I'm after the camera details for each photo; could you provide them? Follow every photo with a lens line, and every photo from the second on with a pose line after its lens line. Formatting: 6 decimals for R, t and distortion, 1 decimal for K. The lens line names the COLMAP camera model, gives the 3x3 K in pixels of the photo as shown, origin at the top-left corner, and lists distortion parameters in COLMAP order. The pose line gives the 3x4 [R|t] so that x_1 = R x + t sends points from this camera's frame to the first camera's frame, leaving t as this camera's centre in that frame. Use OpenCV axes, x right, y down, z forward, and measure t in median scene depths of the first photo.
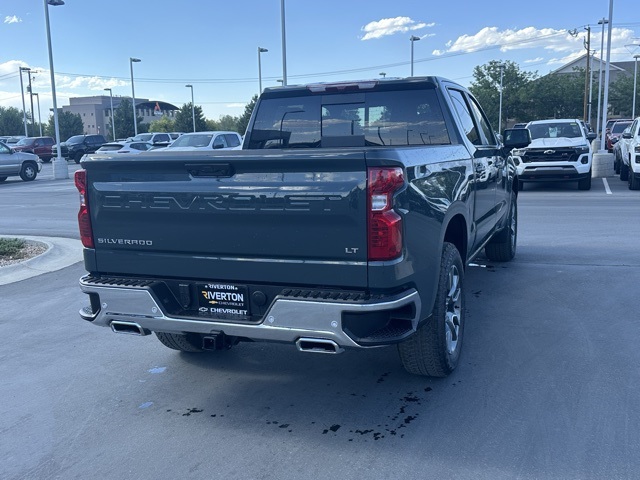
lens RADIAL K [[644.7, 0, 318.0], [0, 644.7, 239.4], [0, 0, 1]] dist [0.176134, -0.355312]
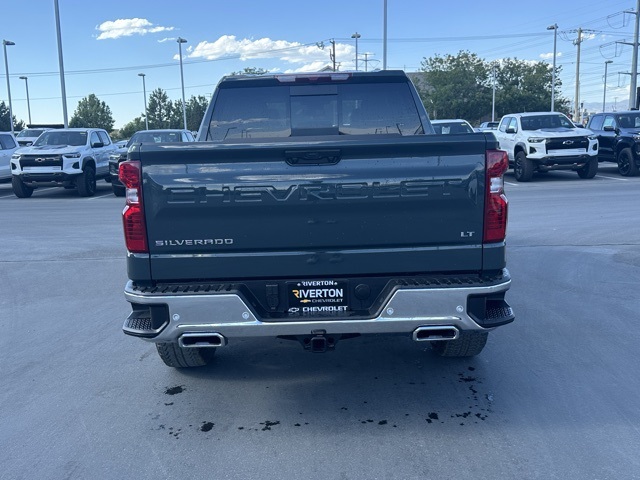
lens RADIAL K [[644.7, 0, 318.0], [0, 644.7, 239.4], [0, 0, 1]] dist [0.176134, -0.355312]
pose [[0.929061, -0.058349, 0.365297, -0.450194], [0.061046, 0.998126, 0.004171, 0.005956], [-0.364856, 0.018425, 0.930882, 0.125557]]
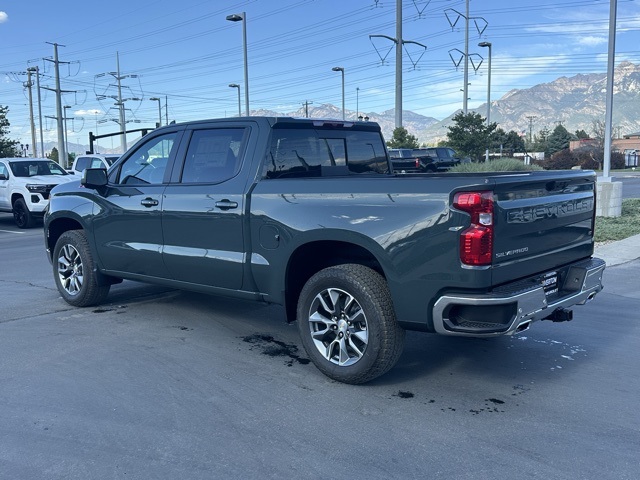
lens RADIAL K [[644.7, 0, 318.0], [0, 644.7, 239.4], [0, 0, 1]] dist [0.176134, -0.355312]
pose [[0.349680, -0.089682, 0.932567, -1.442489], [0.153974, 0.987374, 0.037218, -0.111132], [-0.924130, 0.130577, 0.359074, 0.882755]]
